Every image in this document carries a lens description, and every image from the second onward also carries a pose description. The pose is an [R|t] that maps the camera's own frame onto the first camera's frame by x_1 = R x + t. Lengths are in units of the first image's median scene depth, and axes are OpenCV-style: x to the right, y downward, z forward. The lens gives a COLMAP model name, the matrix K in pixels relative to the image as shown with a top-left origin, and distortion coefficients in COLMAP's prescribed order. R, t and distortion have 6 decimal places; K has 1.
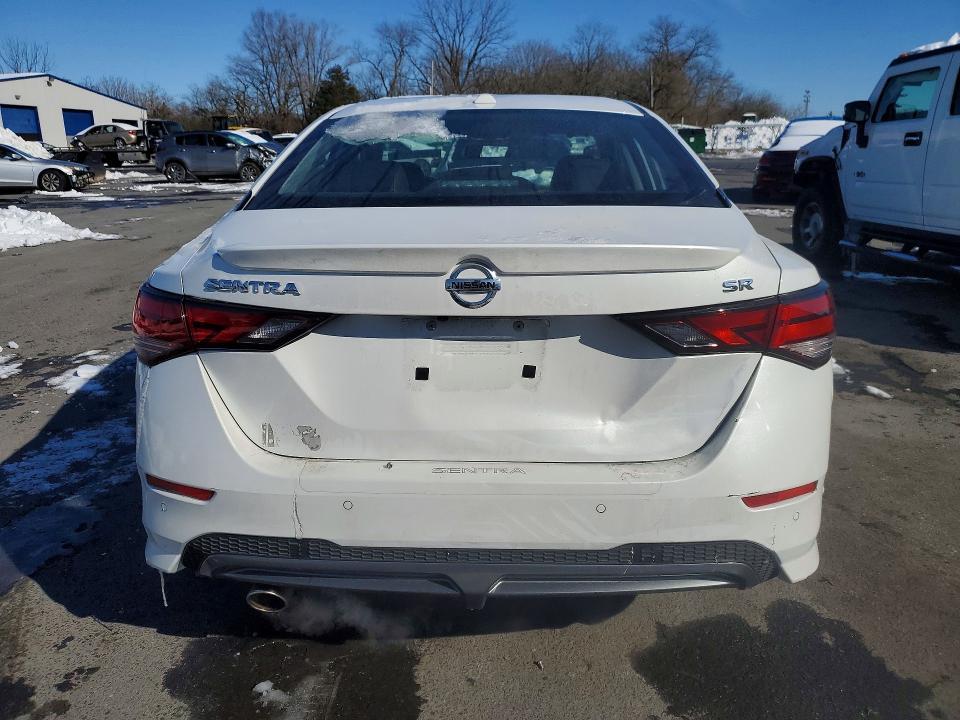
lens RADIAL K [[743.3, 0, 479.6], [0, 743.3, 362.3], [0, 0, 1]] dist [0.013898, -0.004844]
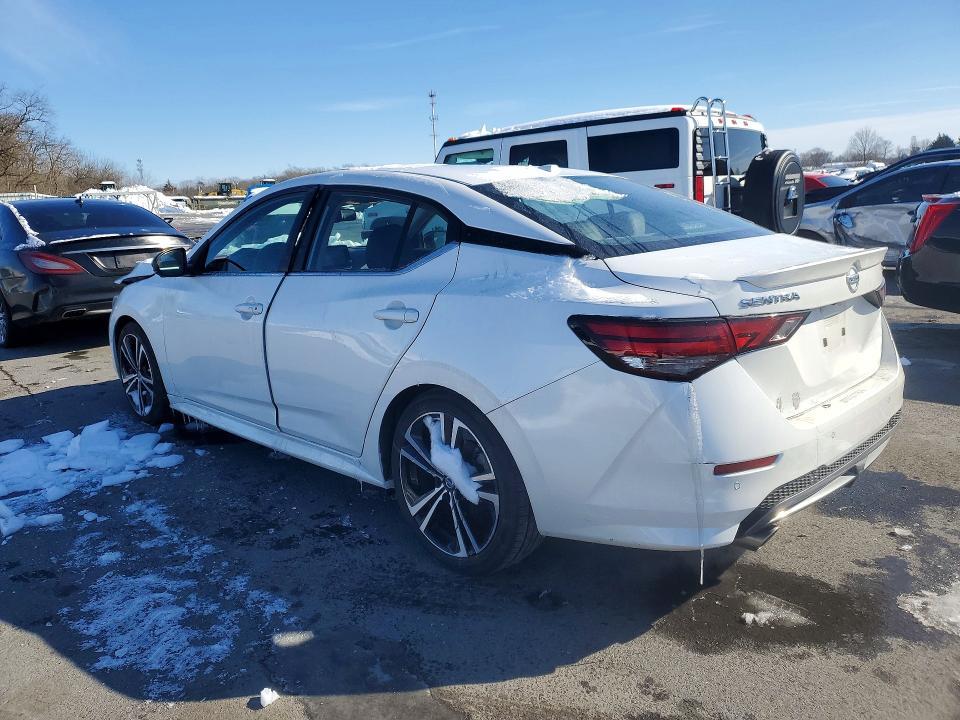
lens RADIAL K [[743.3, 0, 480.7], [0, 743.3, 358.1], [0, 0, 1]] dist [0.013898, -0.004844]
pose [[0.682635, -0.166663, 0.711500, -0.409837], [0.229874, 0.973192, 0.007414, -0.031710], [-0.693662, 0.158494, 0.702647, 0.100124]]
